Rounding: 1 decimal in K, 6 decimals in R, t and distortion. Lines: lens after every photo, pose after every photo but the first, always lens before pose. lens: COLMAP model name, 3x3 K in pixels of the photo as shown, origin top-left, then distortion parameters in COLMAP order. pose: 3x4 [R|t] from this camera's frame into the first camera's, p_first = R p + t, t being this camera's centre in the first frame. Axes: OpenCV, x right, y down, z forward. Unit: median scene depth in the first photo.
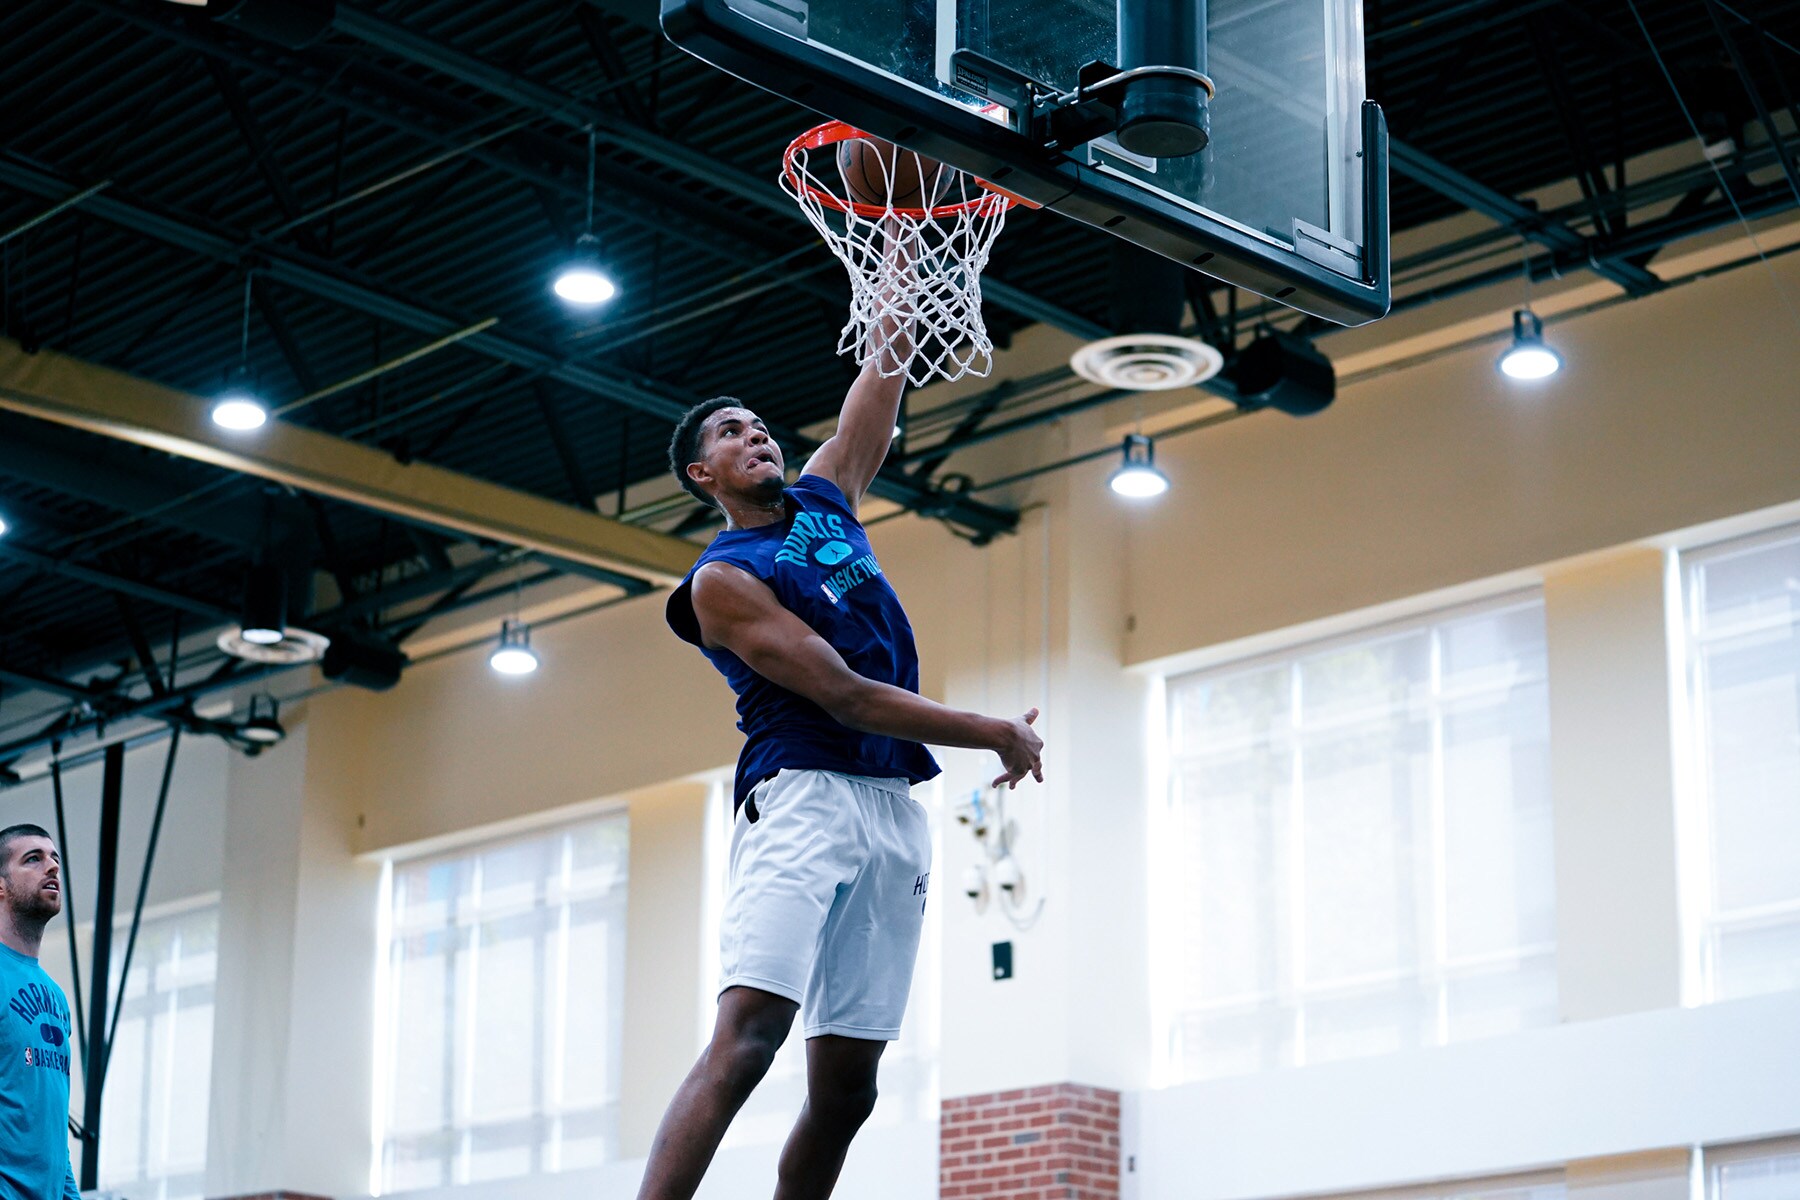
lens RADIAL K [[3738.0, 0, 900.0], [0, 3738.0, 600.0], [0, 0, 1]] dist [-0.288056, -0.023561]
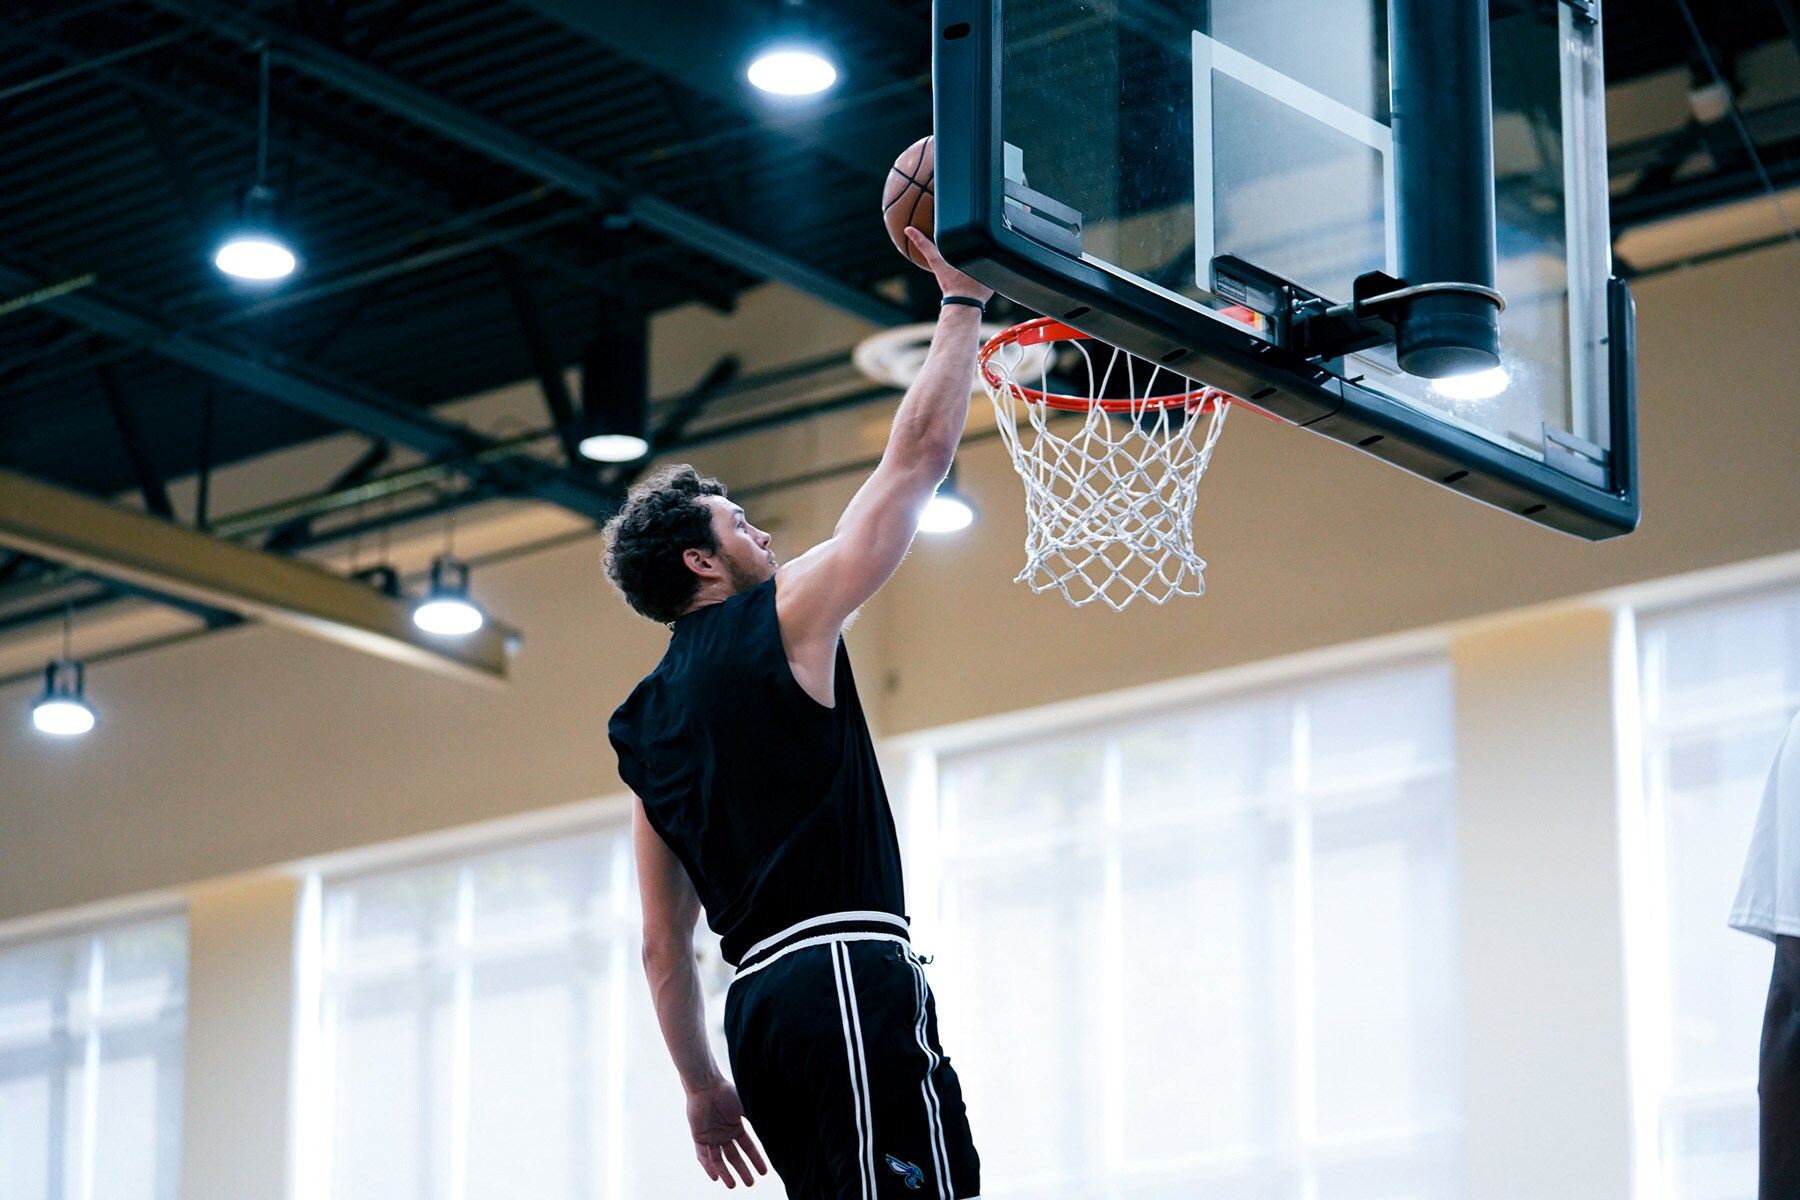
lens RADIAL K [[5279.8, 0, 900.0], [0, 5279.8, 600.0], [0, 0, 1]] dist [-0.161034, -0.260189]
pose [[0.993915, 0.018458, 0.108593, -0.068473], [-0.019652, 0.999758, 0.009932, -0.027124], [-0.108383, -0.012005, 0.994037, -0.082936]]
